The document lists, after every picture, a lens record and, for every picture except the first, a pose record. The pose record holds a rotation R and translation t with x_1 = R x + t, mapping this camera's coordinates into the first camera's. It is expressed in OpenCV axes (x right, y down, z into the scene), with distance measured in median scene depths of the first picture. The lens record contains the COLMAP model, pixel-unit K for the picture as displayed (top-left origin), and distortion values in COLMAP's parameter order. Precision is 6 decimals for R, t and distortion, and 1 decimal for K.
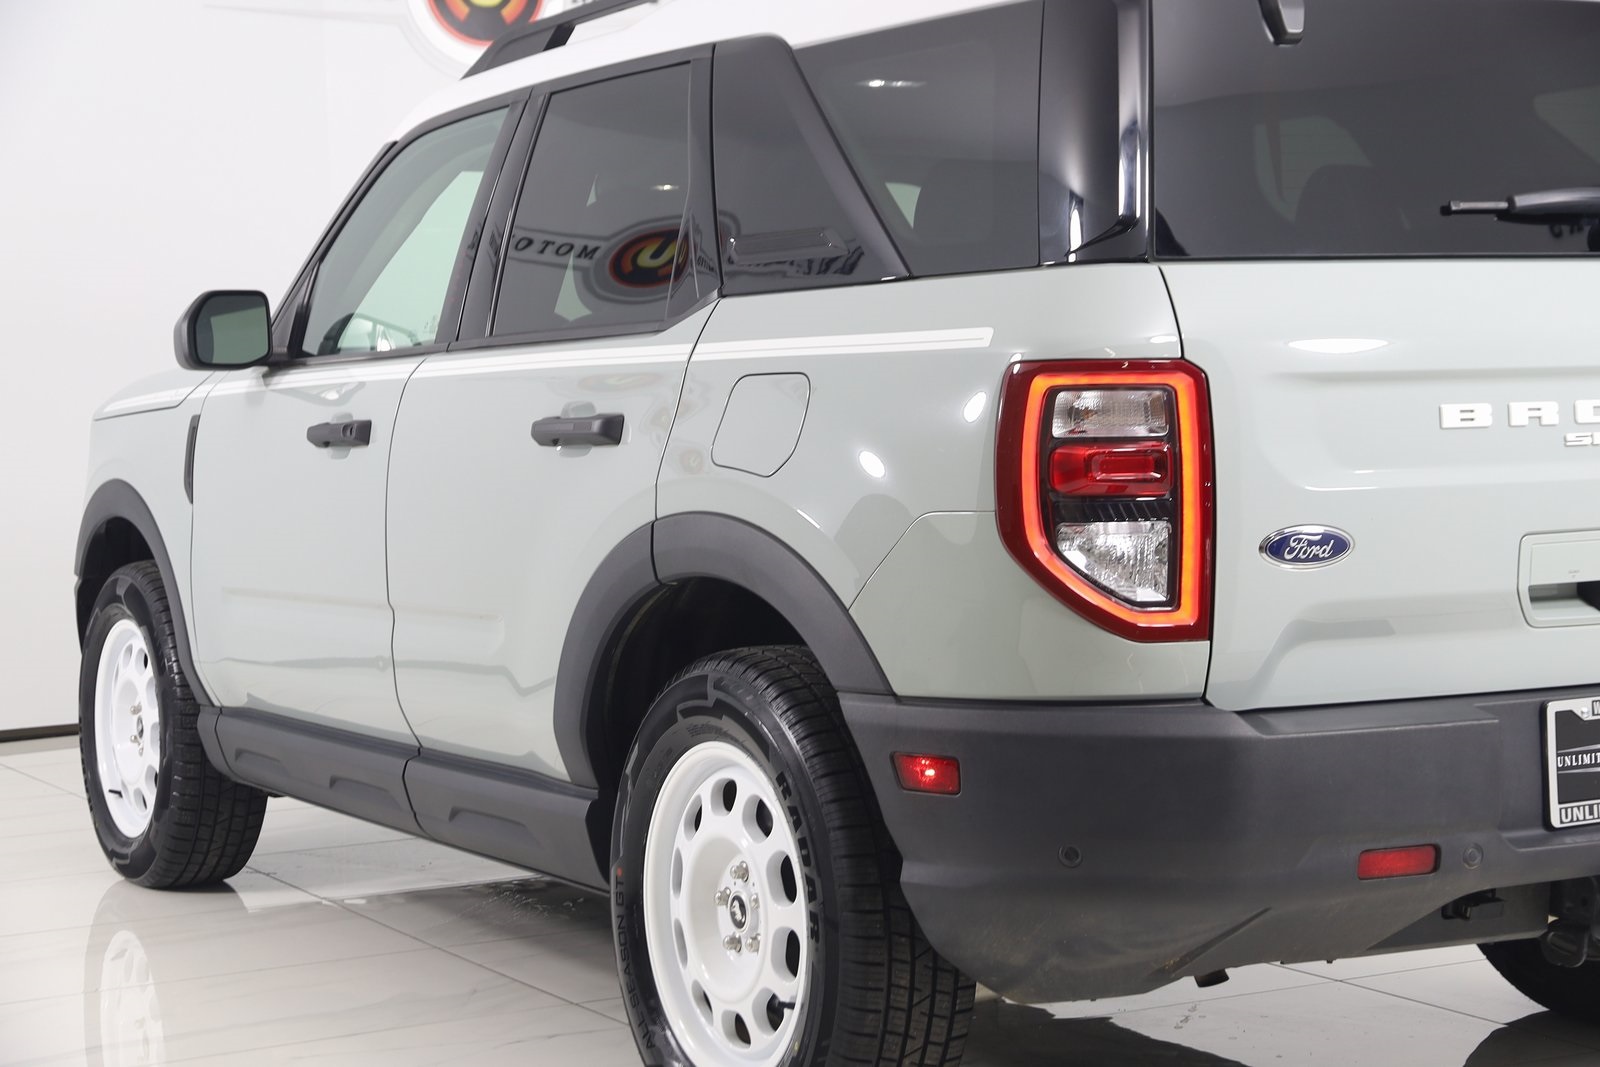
lens RADIAL K [[2956.4, 0, 770.4], [0, 2956.4, 513.0], [0, 0, 1]] dist [0.078031, 0.000000]
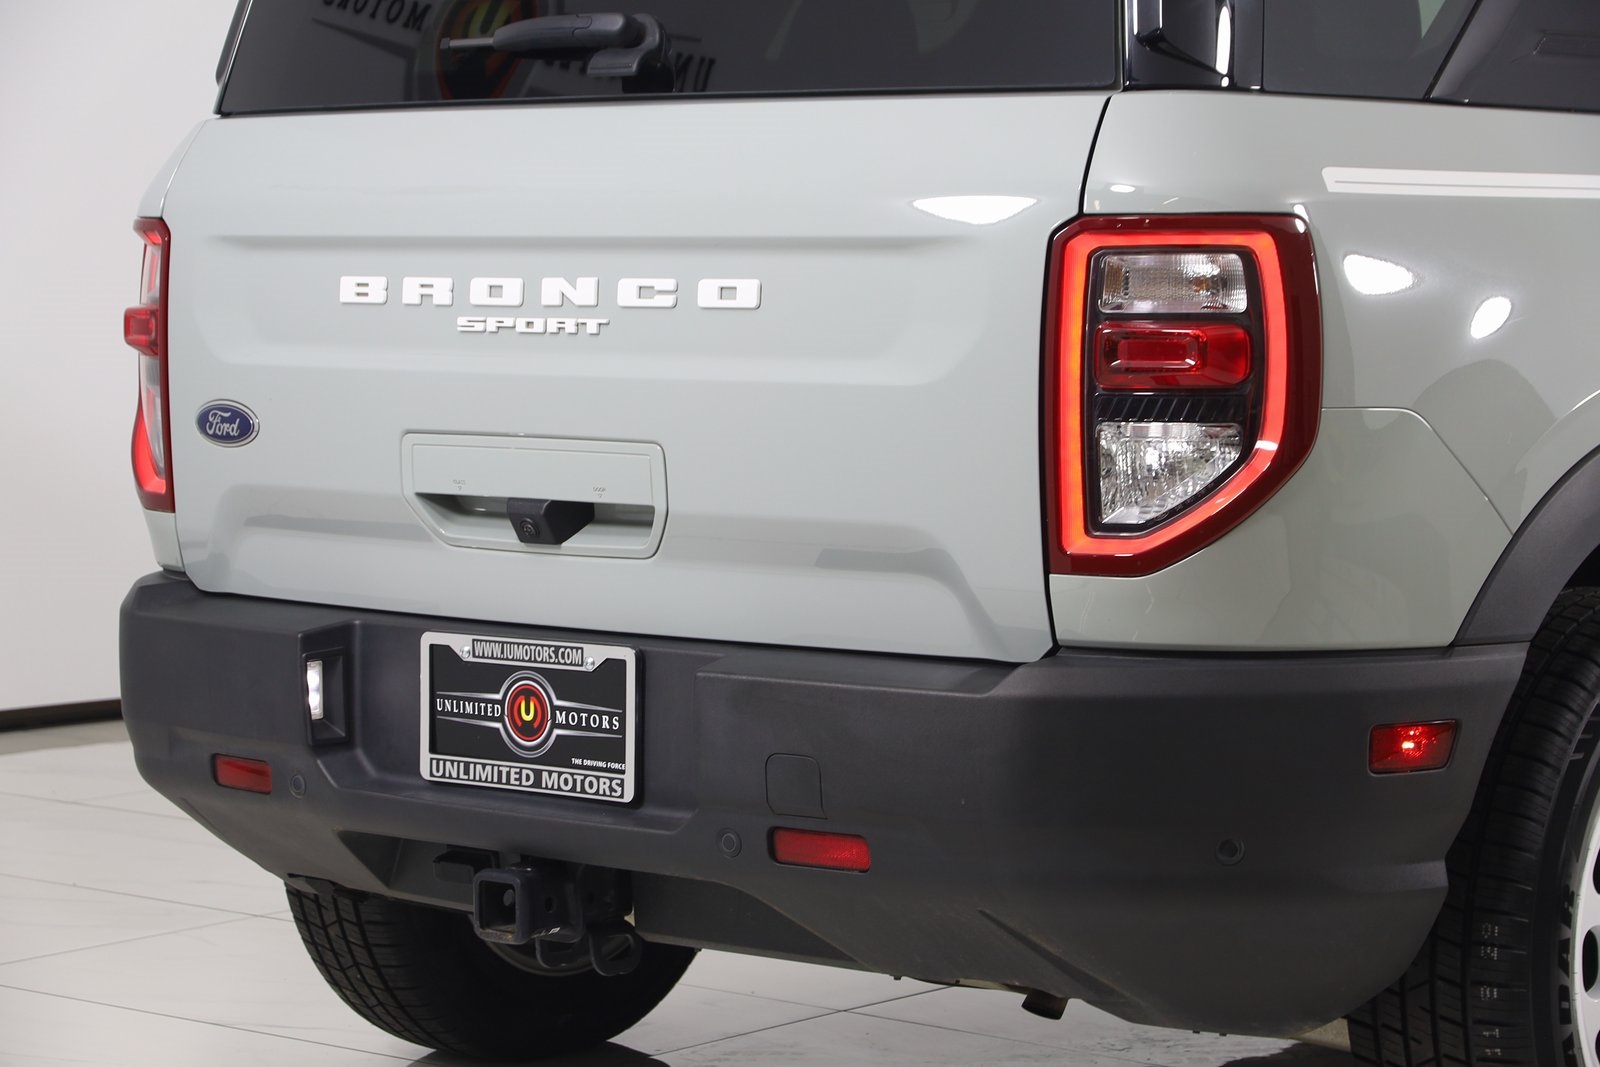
lens RADIAL K [[3845.7, 0, 799.1], [0, 3845.7, 541.2], [0, 0, 1]] dist [0.220894, 0.000000]
pose [[0.349510, 0.091343, -0.932469, 1.329721], [-0.051510, 0.995604, 0.078221, -0.054028], [0.935516, 0.020692, 0.352679, 0.713936]]
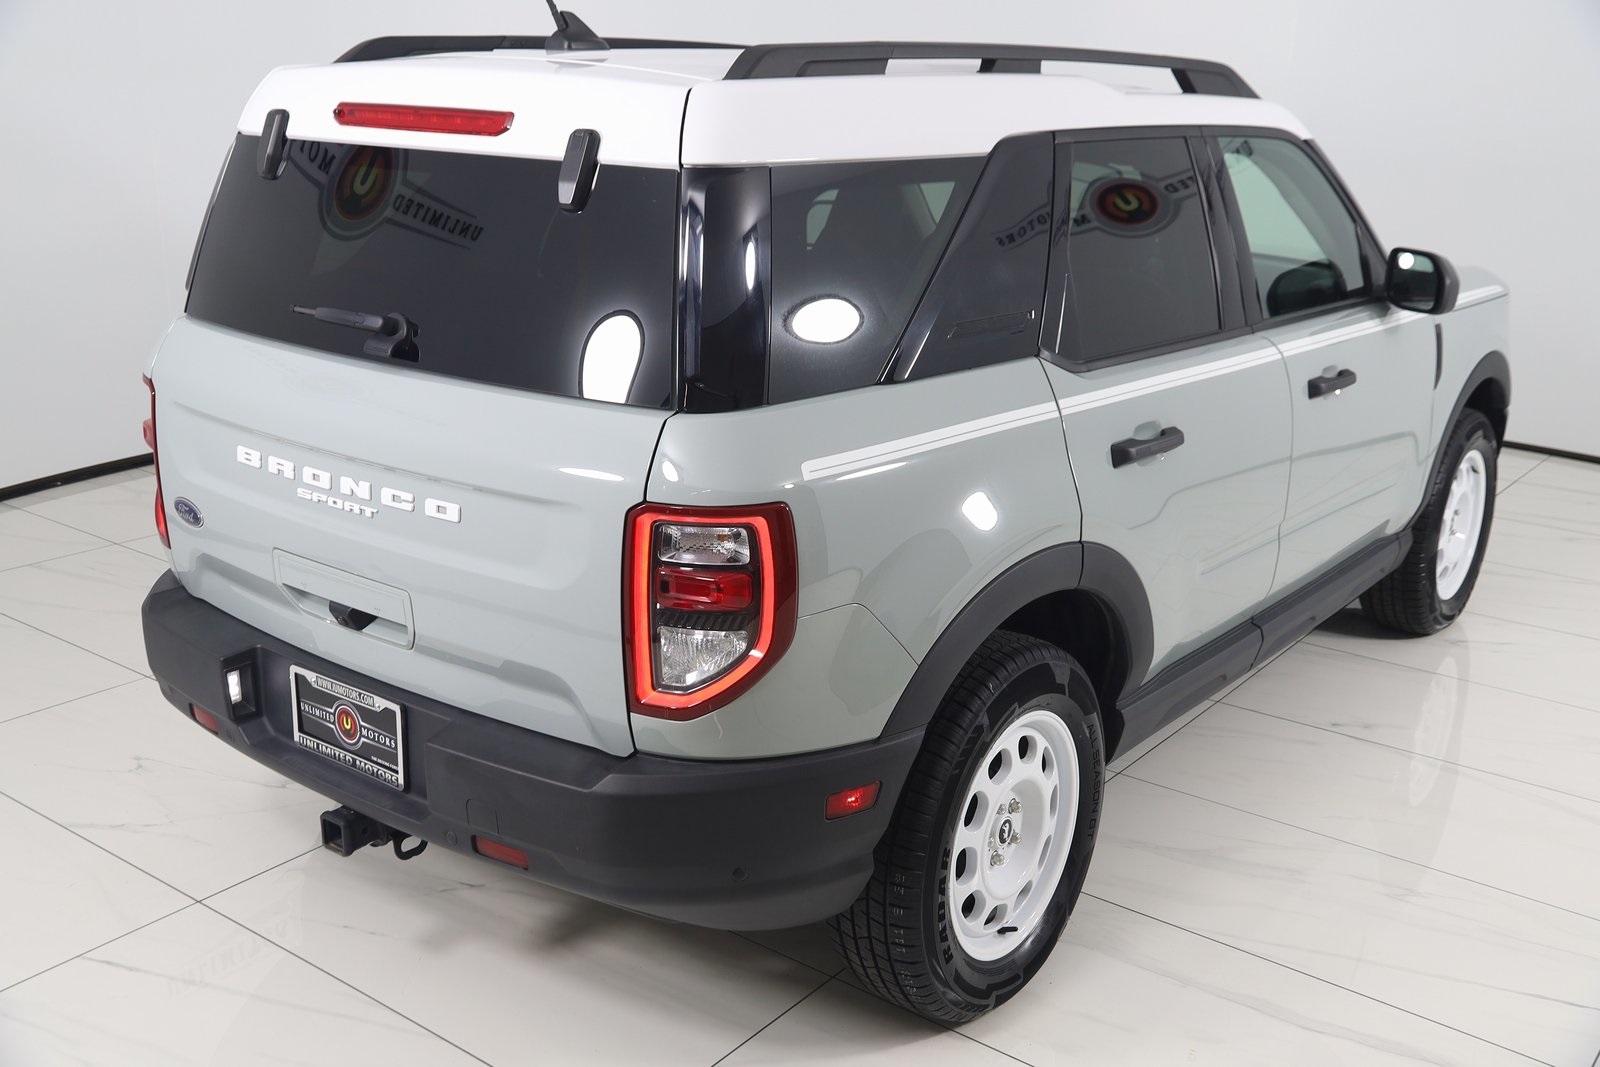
lens RADIAL K [[1515.4, 0, 793.2], [0, 1515.4, 523.4], [0, 0, 1]] dist [0.074195, 0.000000]
pose [[0.386621, 0.285024, -0.877089, 0.988551], [-0.068225, 0.957277, 0.281009, -0.226727], [0.919712, -0.048805, 0.389549, 0.942194]]
